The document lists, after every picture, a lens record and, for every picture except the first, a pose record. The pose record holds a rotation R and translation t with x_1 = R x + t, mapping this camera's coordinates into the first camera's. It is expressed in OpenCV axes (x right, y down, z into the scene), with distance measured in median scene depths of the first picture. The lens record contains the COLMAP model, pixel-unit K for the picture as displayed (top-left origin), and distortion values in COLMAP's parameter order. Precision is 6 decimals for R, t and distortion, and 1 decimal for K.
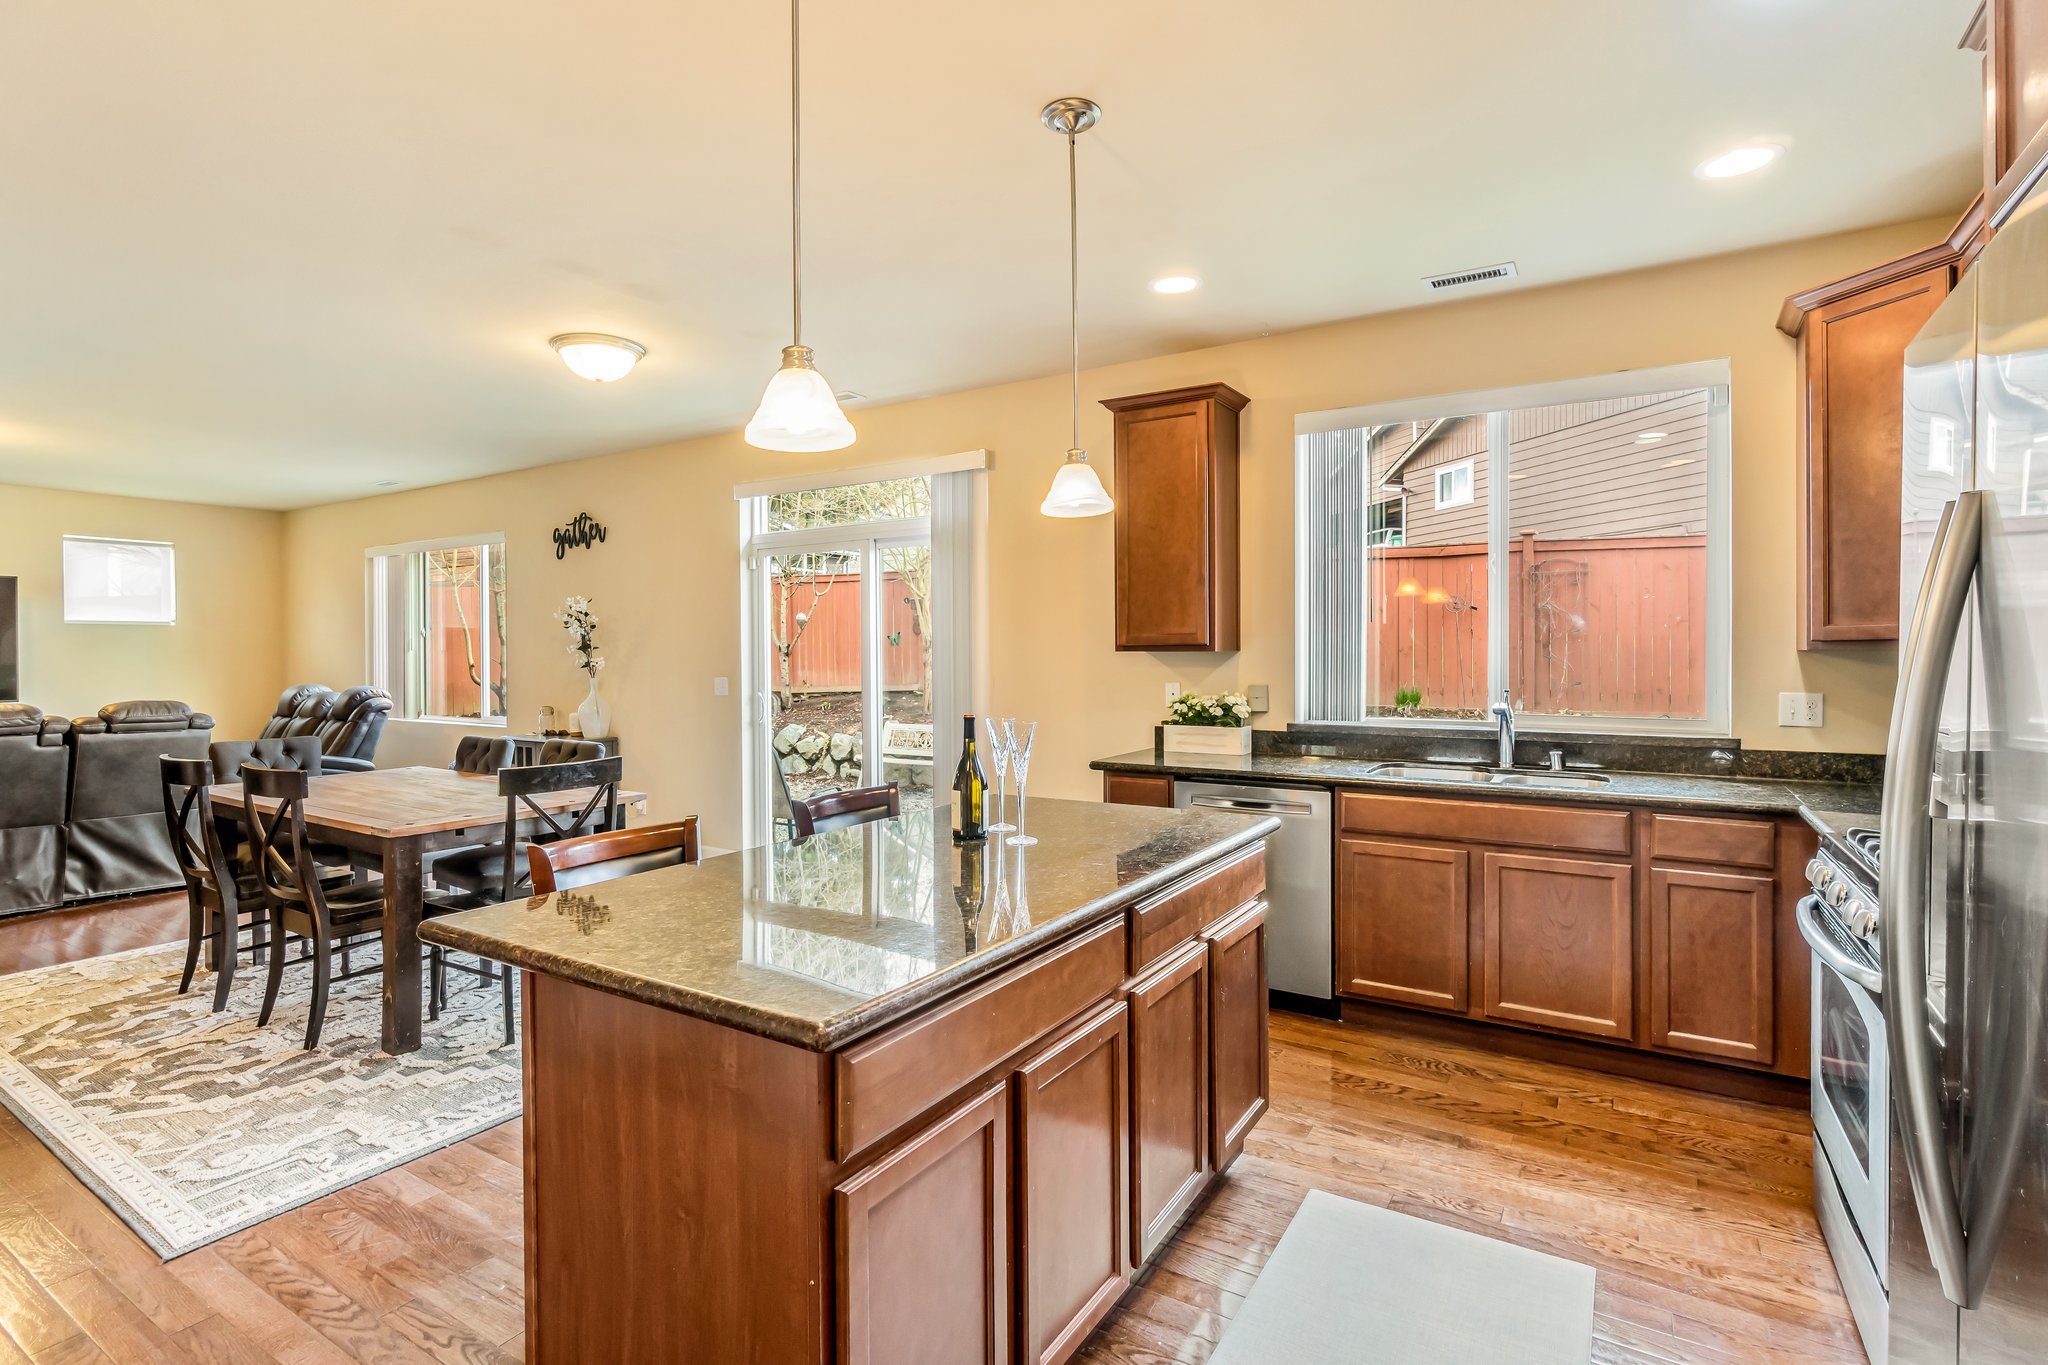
lens RADIAL K [[977.7, 0, 1024.0], [0, 977.7, 682.5], [0, 0, 1]] dist [-0.000332, -0.000145]
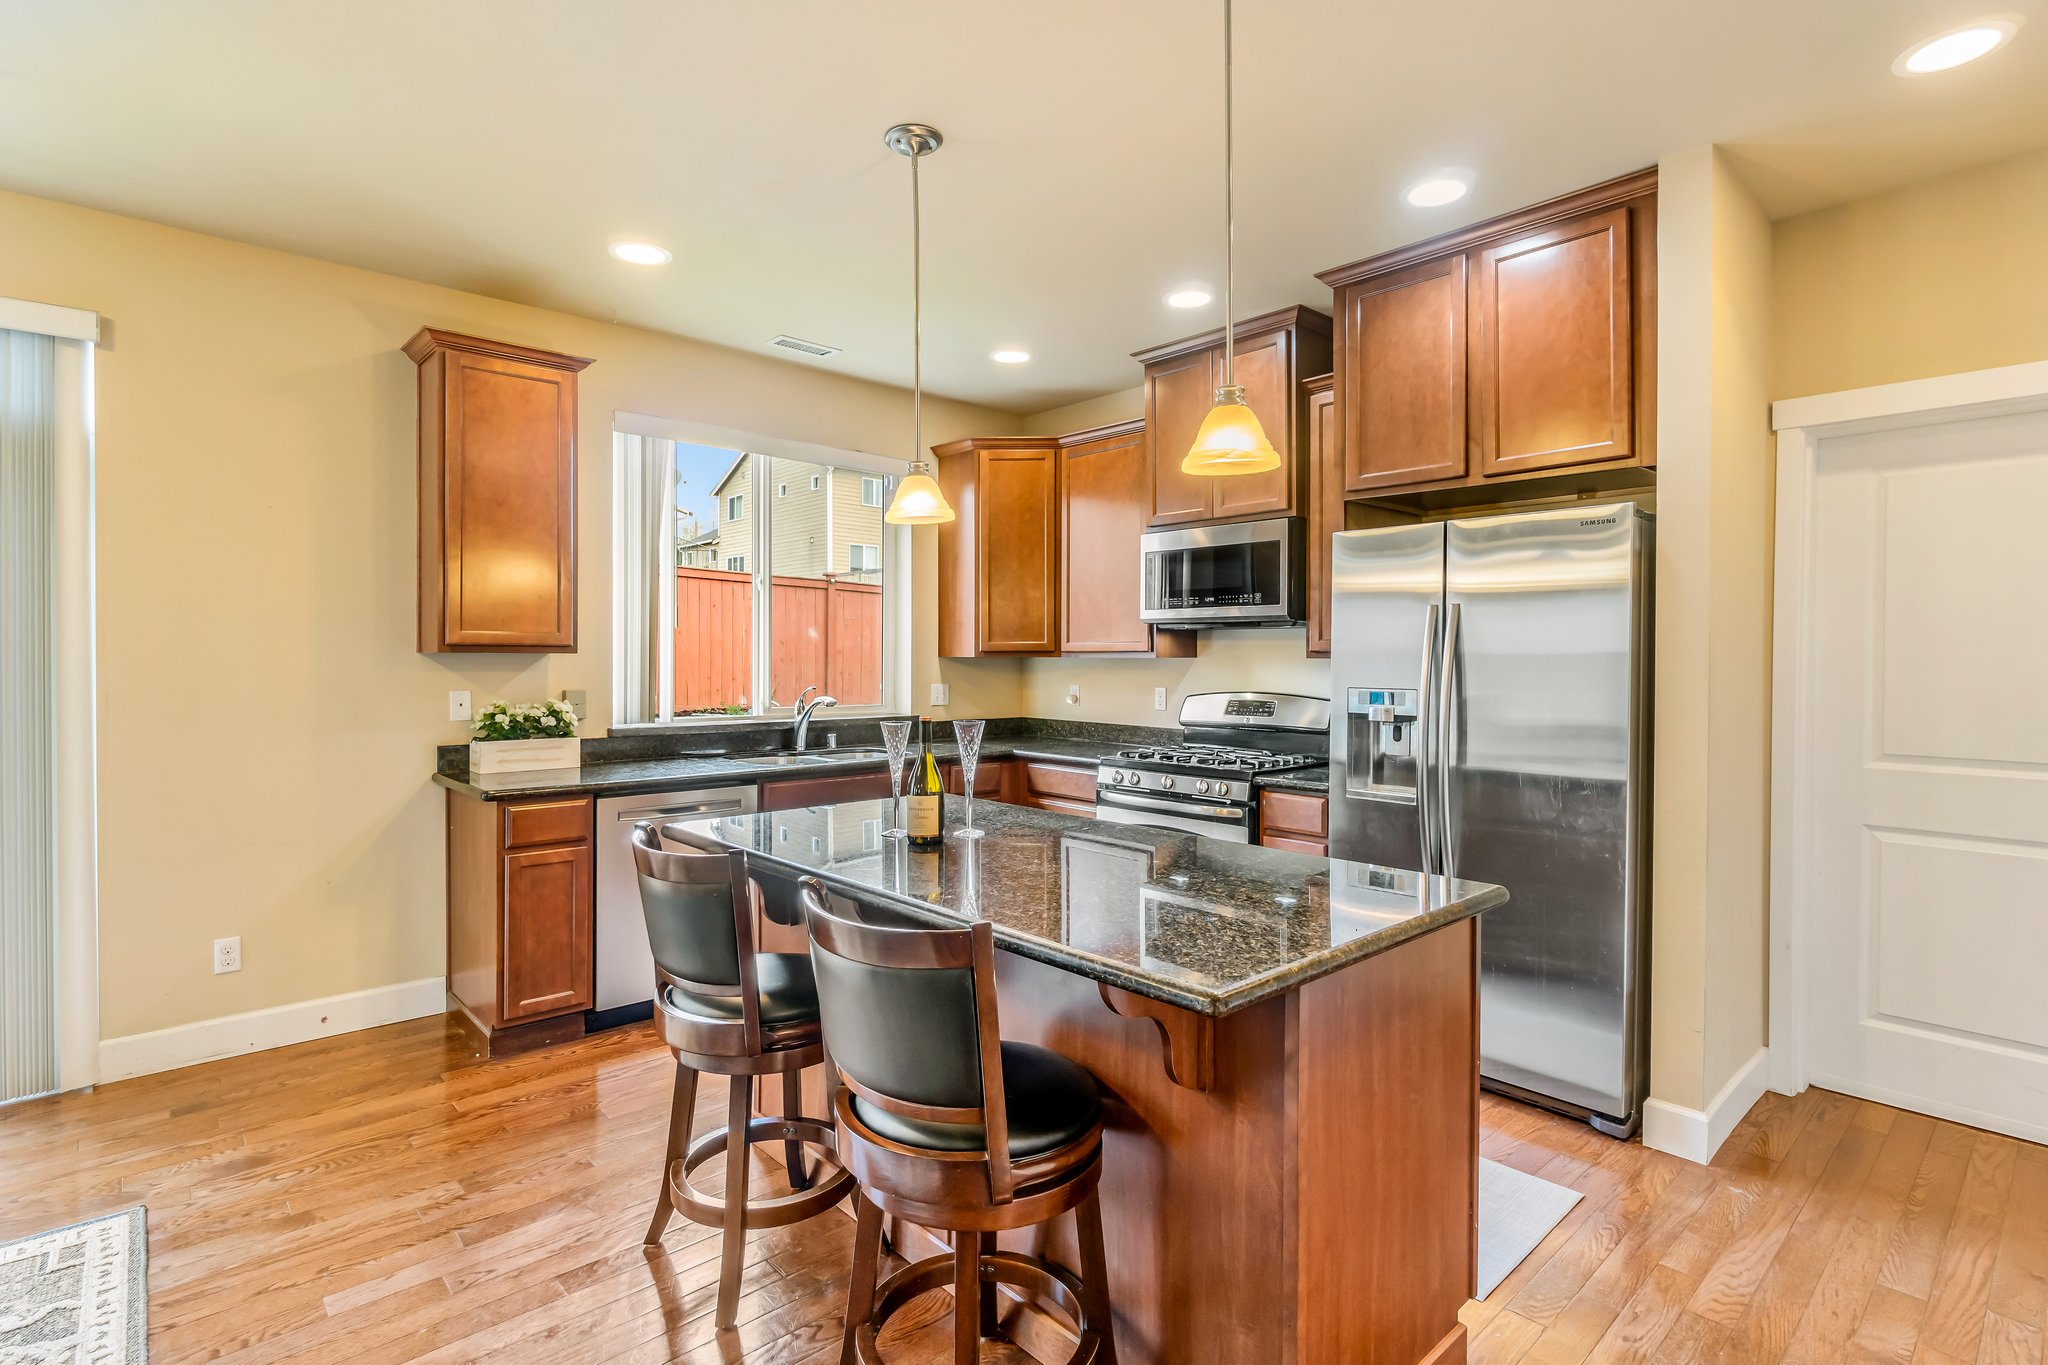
lens RADIAL K [[984.9, 0, 1021.6], [0, 984.9, 660.4], [0, 0, 1]] dist [-0.000273, -0.000056]
pose [[0.281816, -0.001048, 0.959468, -0.535285], [0.021879, 0.999746, -0.005335, -0.011022], [-0.959219, 0.022495, 0.281767, 0.342720]]
